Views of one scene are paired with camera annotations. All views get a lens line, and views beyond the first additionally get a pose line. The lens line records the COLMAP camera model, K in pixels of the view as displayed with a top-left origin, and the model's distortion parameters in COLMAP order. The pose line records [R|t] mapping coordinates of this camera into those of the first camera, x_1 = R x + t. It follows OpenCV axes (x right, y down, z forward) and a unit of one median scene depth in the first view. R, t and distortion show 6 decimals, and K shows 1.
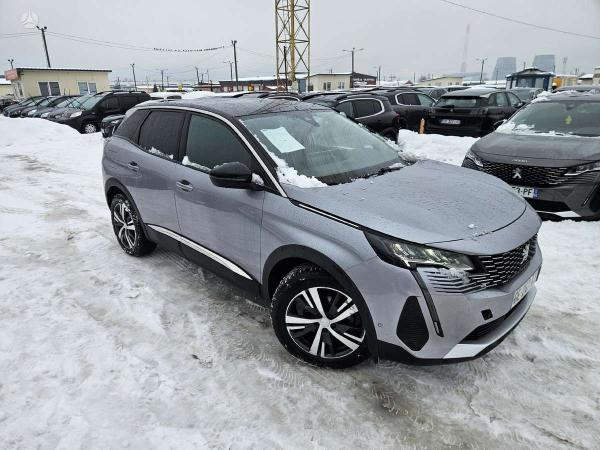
lens RADIAL K [[408.5, 0, 295.4], [0, 408.5, 225.6], [0, 0, 1]] dist [0.050542, -0.037498]
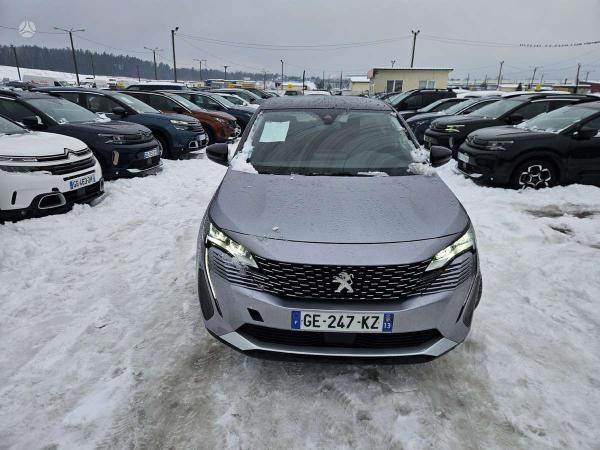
lens RADIAL K [[408.5, 0, 285.7], [0, 408.5, 220.1], [0, 0, 1]] dist [0.050542, -0.037498]
pose [[0.678728, 0.251578, -0.689954, 1.022725], [-0.257459, 0.961380, 0.097278, -0.111624], [0.687781, 0.111609, 0.717287, 0.274559]]
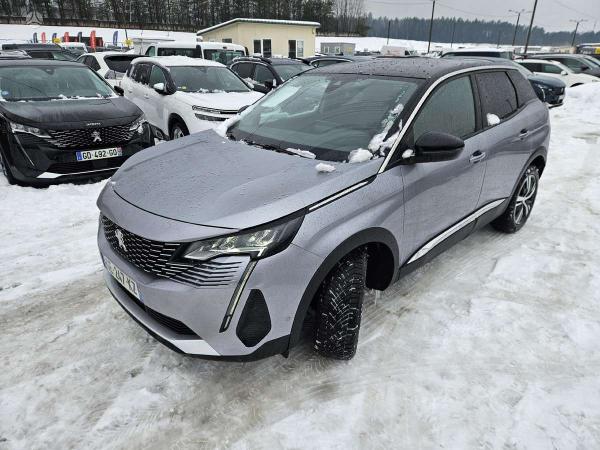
lens RADIAL K [[408.5, 0, 298.7], [0, 408.5, 217.5], [0, 0, 1]] dist [0.050542, -0.037498]
pose [[-0.037114, 0.389793, -0.920154, 1.337695], [-0.323595, 0.866488, 0.380111, -0.439438], [0.945467, 0.311865, 0.093977, 1.250456]]
